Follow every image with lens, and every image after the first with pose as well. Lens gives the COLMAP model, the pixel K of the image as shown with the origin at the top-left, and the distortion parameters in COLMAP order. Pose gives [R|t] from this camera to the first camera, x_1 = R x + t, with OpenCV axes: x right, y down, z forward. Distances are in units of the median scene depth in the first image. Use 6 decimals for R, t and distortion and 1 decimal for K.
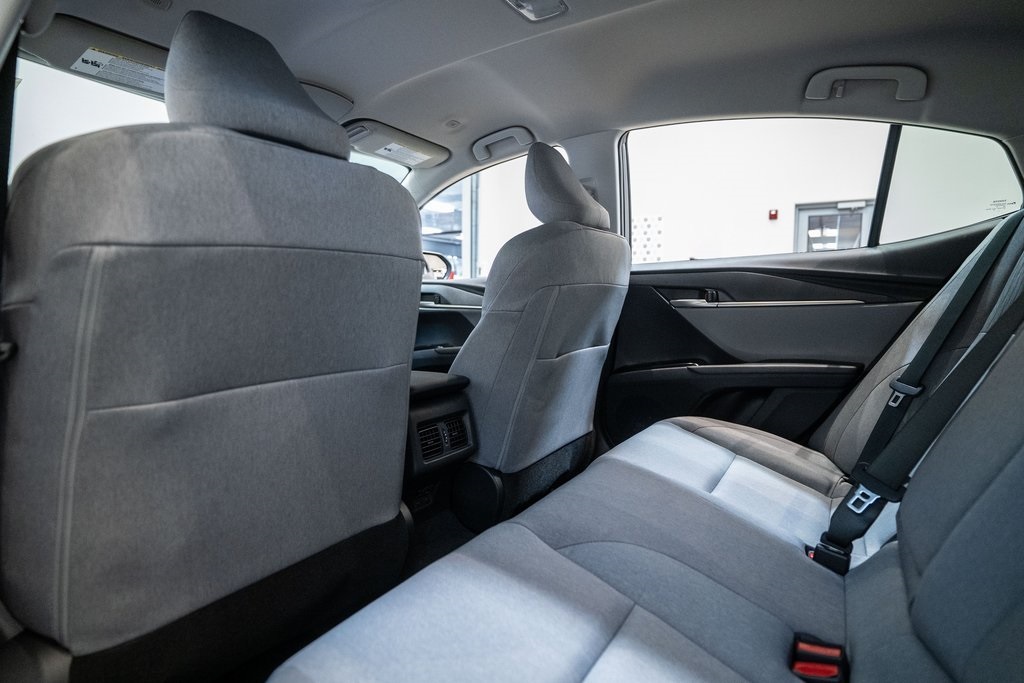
lens RADIAL K [[534.5, 0, 505.4], [0, 534.5, 337.1], [0, 0, 1]] dist [-0.069119, 0.040709]
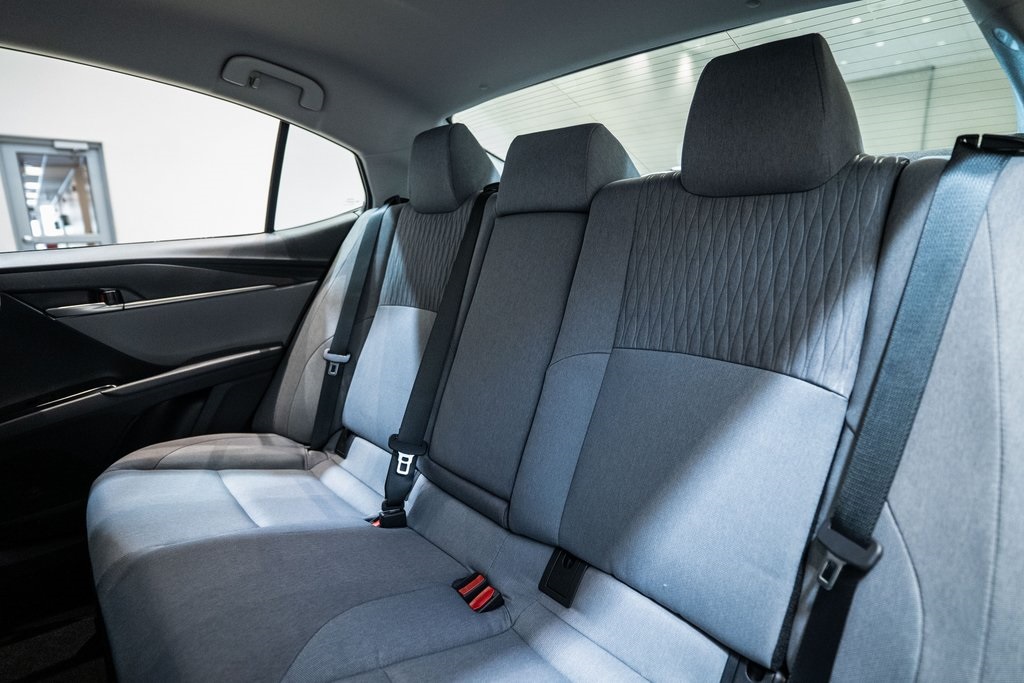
lens RADIAL K [[534.5, 0, 505.4], [0, 534.5, 337.1], [0, 0, 1]] dist [-0.069119, 0.040709]
pose [[0.229363, -0.212460, 0.949870, -0.265783], [0.093548, 0.976181, 0.195756, -0.137331], [-0.968835, 0.043959, 0.243774, 0.295178]]
